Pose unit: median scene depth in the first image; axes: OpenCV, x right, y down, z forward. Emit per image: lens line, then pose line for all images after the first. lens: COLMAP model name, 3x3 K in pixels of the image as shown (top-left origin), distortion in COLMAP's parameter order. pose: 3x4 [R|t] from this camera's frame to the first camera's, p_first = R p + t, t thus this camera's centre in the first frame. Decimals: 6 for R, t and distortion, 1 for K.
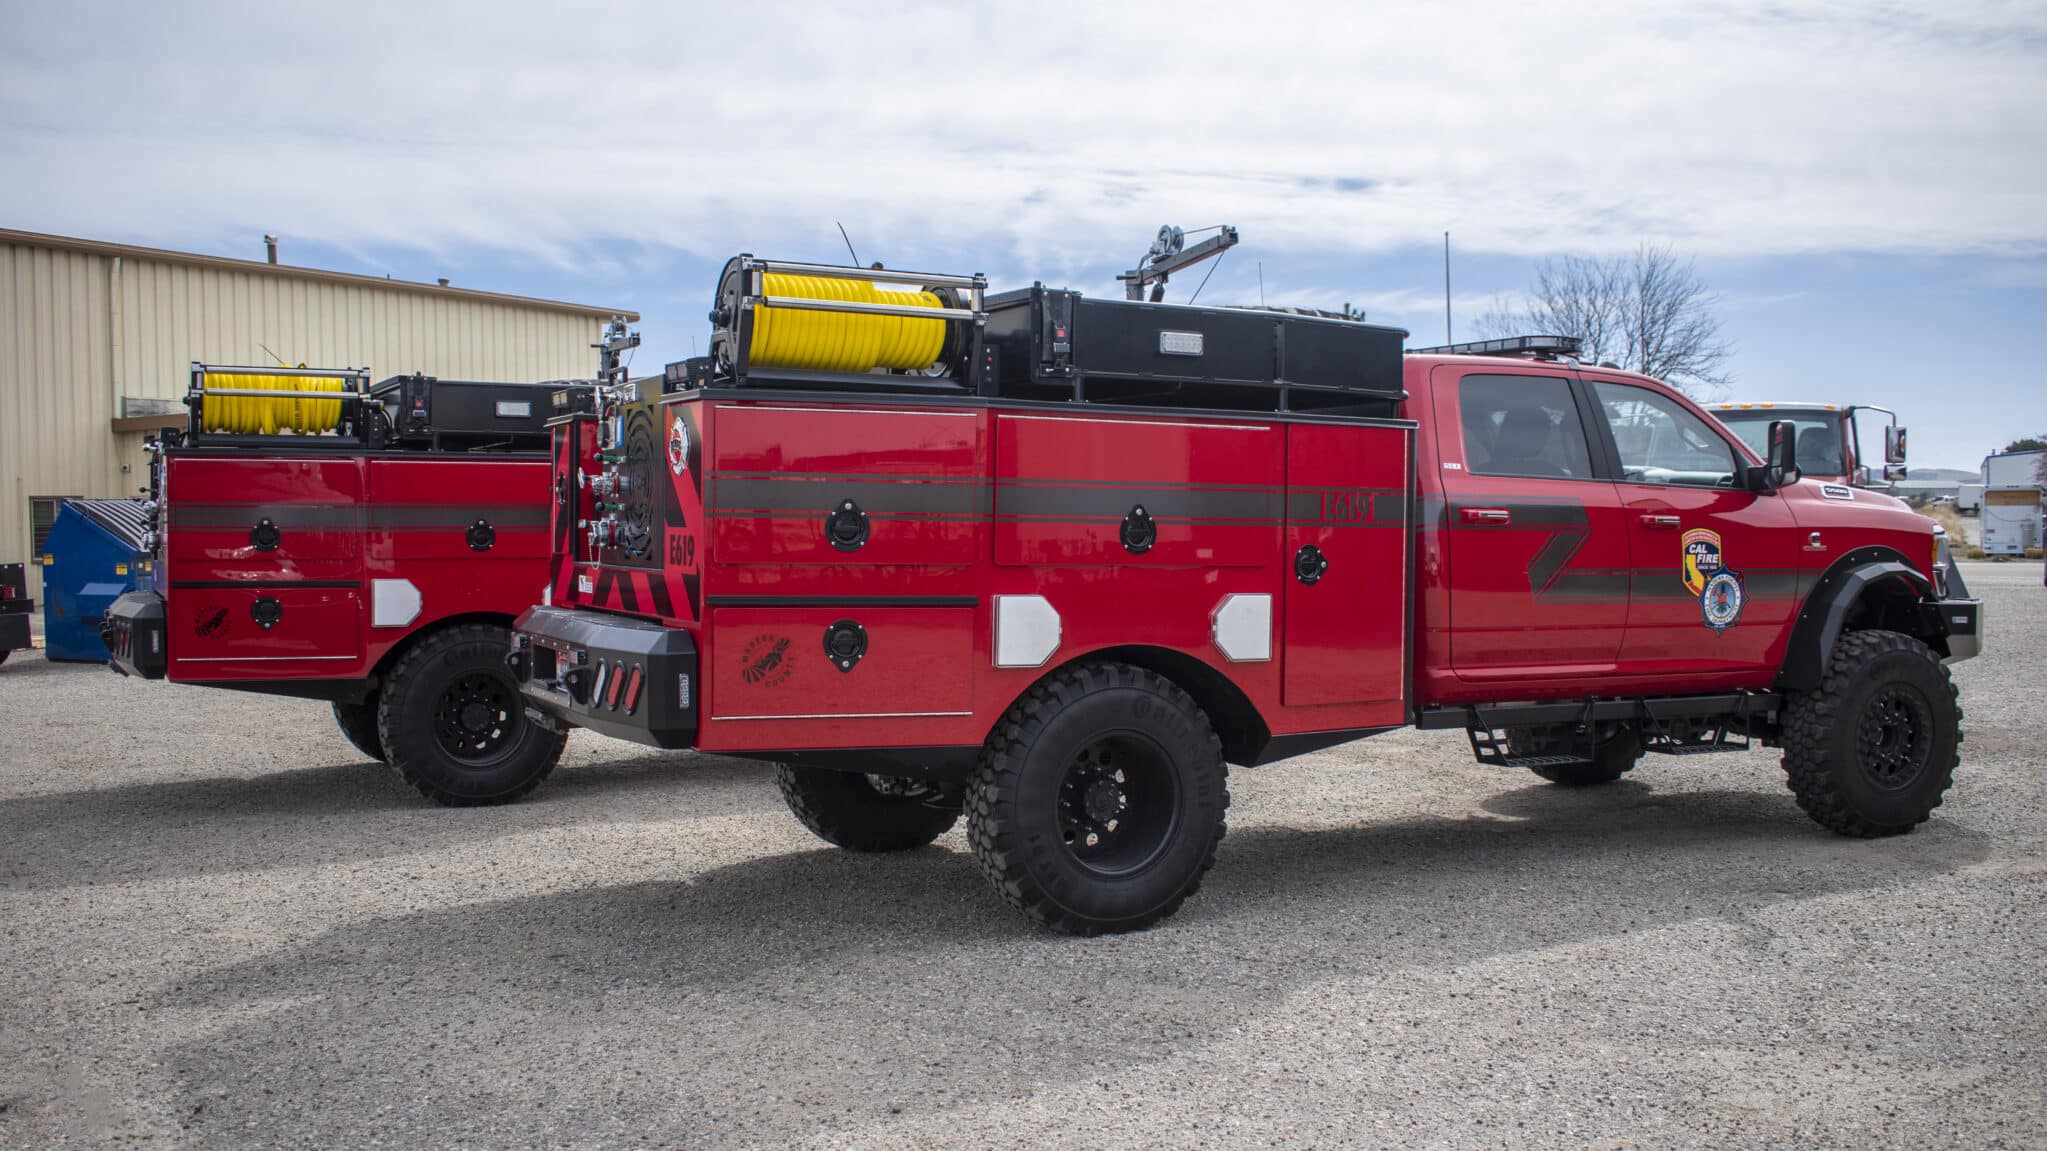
lens RADIAL K [[1868.8, 0, 1023.5], [0, 1868.8, 575.5], [0, 0, 1]] dist [-0.049290, -0.007614]
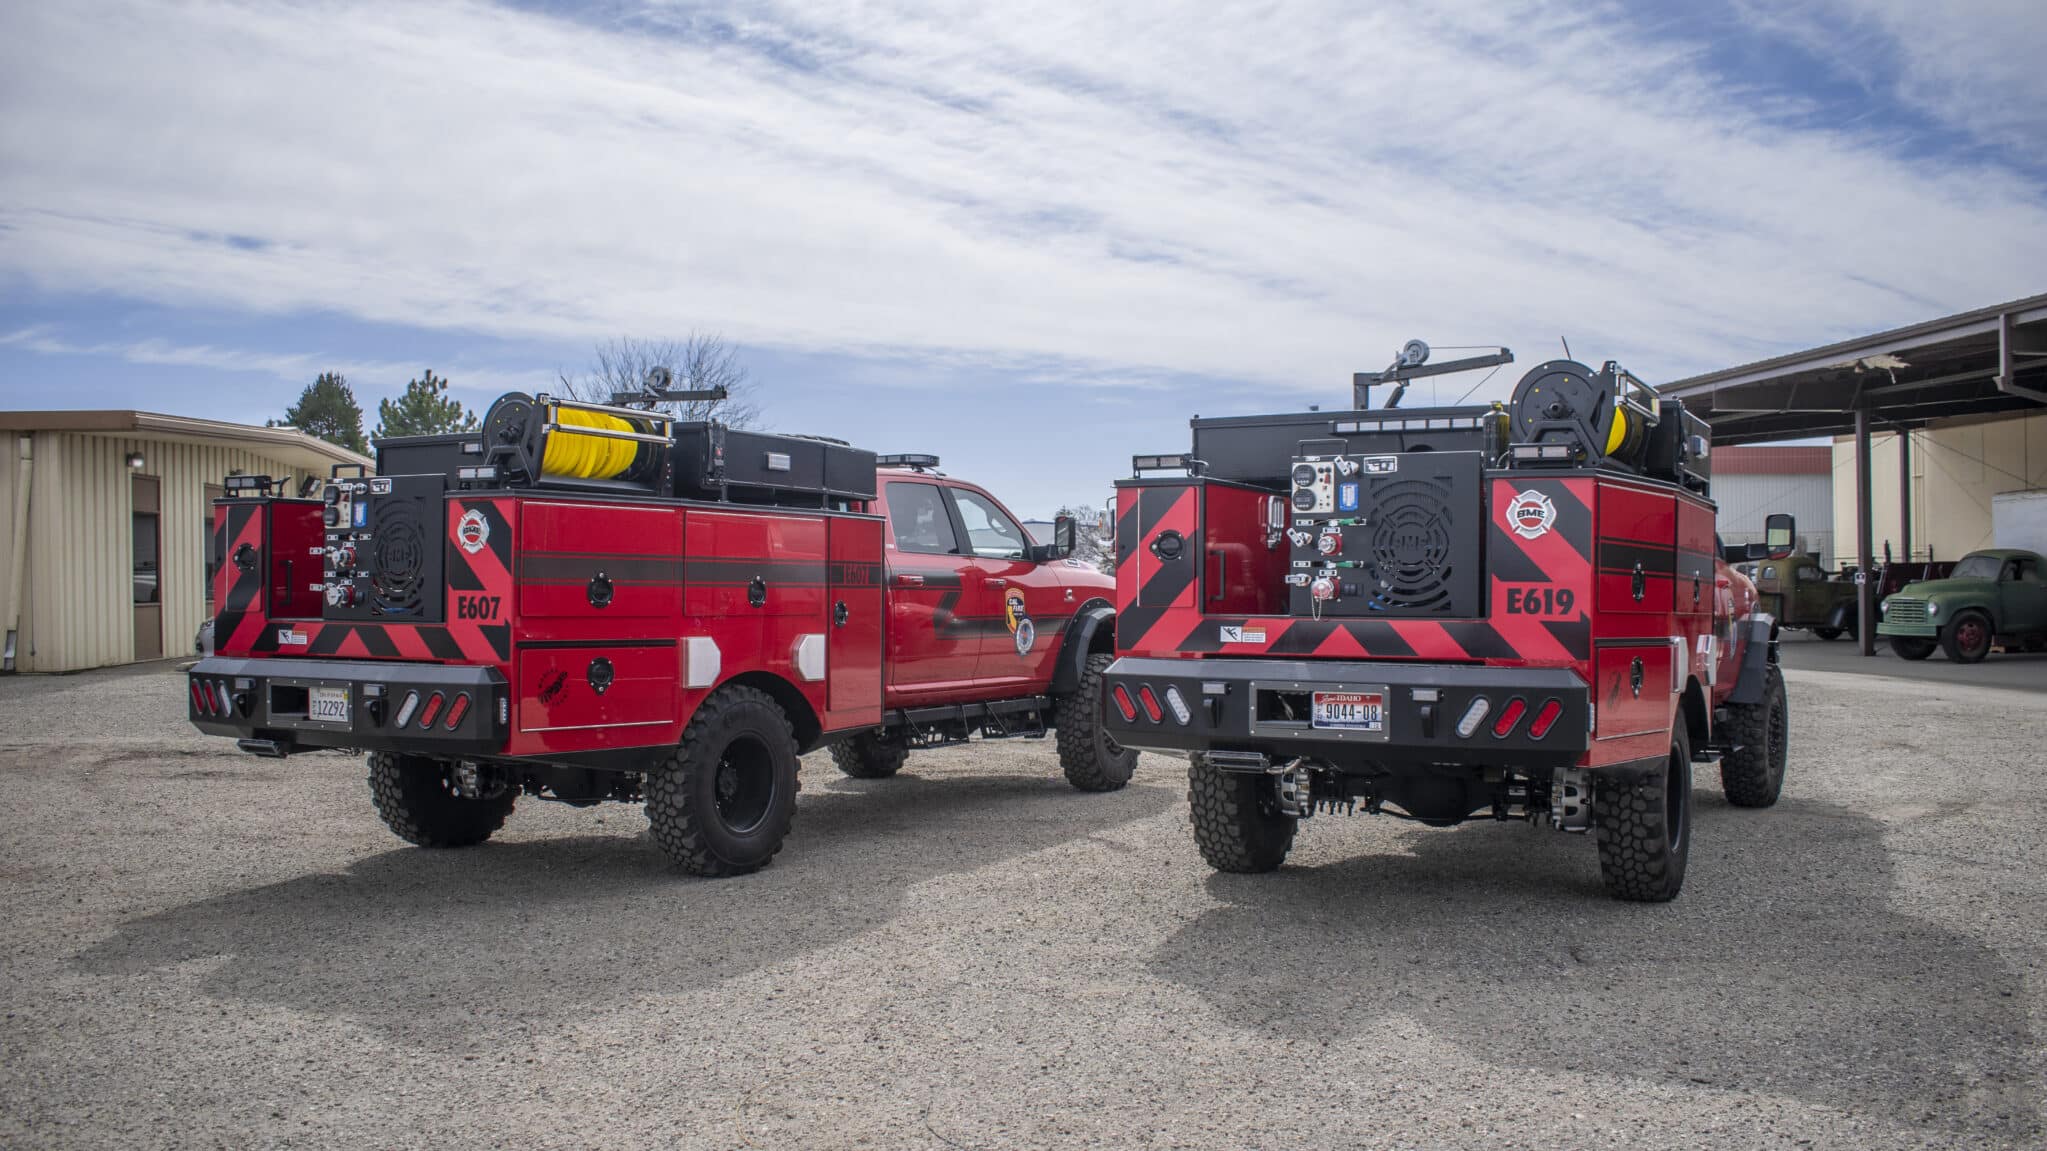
lens RADIAL K [[1814.9, 0, 1023.5], [0, 1814.9, 575.5], [0, 0, 1]] dist [-0.003392, -0.002199]
pose [[0.848609, 0.002498, 0.529015, -0.441625], [0.012448, 0.999618, -0.024688, 0.000791], [-0.528875, 0.027535, 0.848253, -0.261425]]
